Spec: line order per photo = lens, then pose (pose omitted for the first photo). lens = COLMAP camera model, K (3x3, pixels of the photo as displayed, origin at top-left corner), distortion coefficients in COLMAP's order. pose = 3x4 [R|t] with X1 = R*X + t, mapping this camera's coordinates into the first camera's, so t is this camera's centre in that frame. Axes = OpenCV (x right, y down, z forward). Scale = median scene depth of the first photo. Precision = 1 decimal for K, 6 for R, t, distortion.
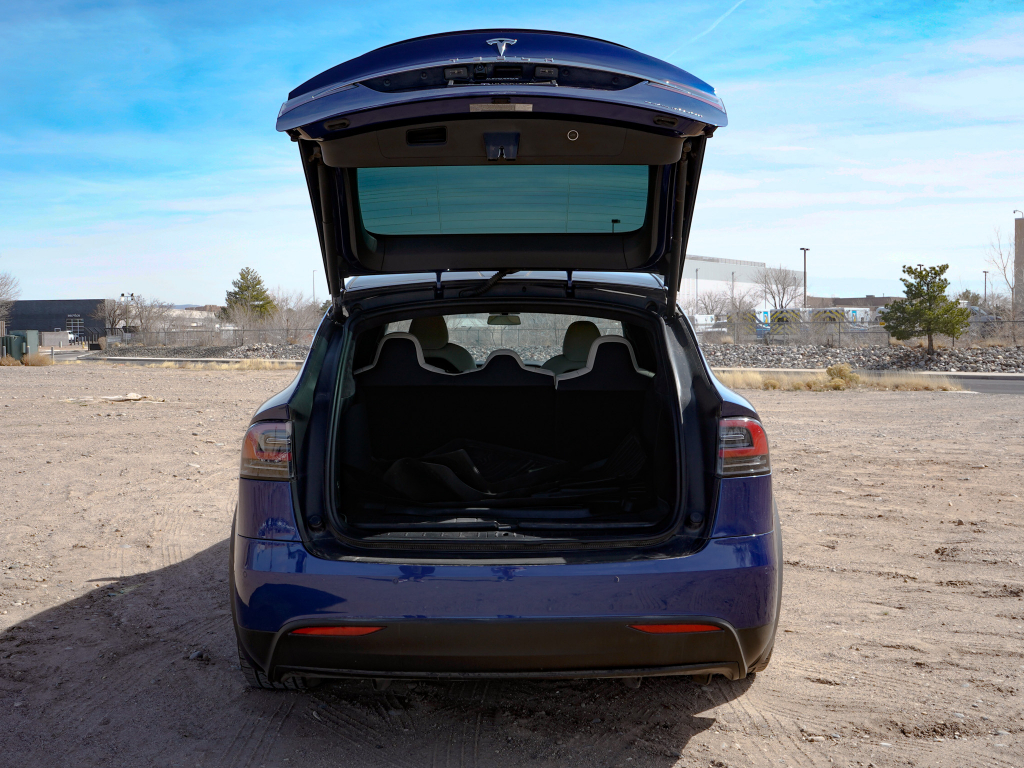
lens RADIAL K [[1132.4, 0, 511.9], [0, 1132.4, 383.4], [0, 0, 1]] dist [-0.007583, 0.000000]
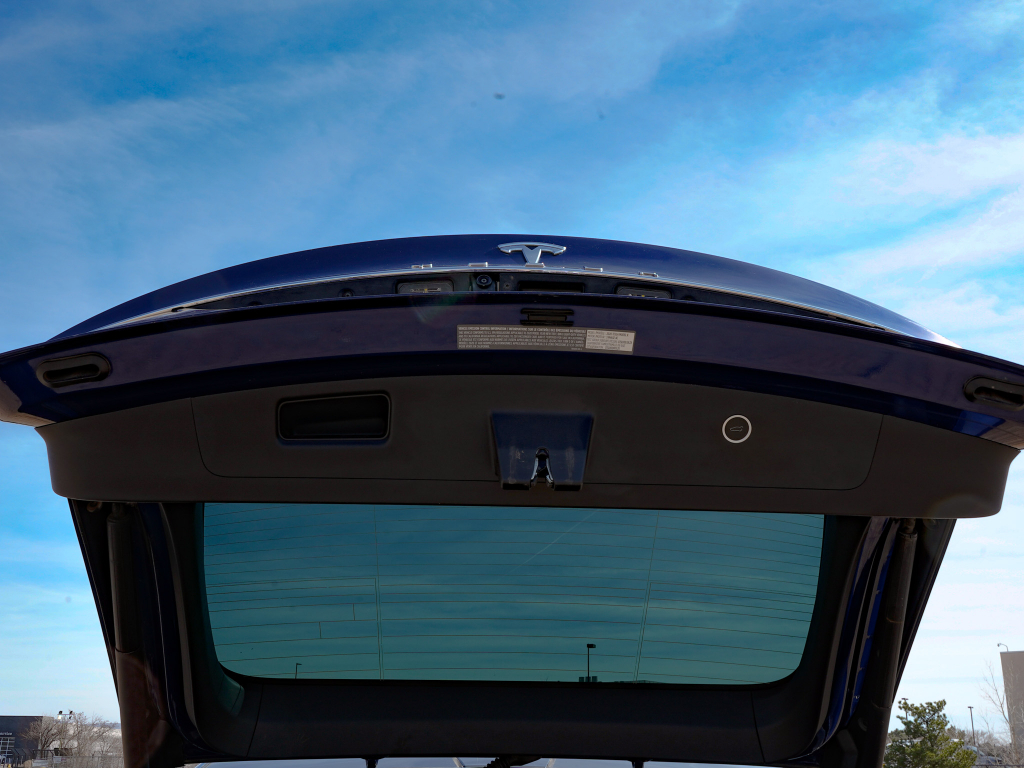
lens RADIAL K [[1132.4, 0, 515.2], [0, 1132.4, 381.8], [0, 0, 1]] dist [-0.007583, 0.000000]
pose [[0.999266, 0.029616, 0.024288, -0.019171], [-0.018865, 0.932432, -0.360852, -0.072139], [-0.033334, 0.360129, 0.932307, 0.472102]]
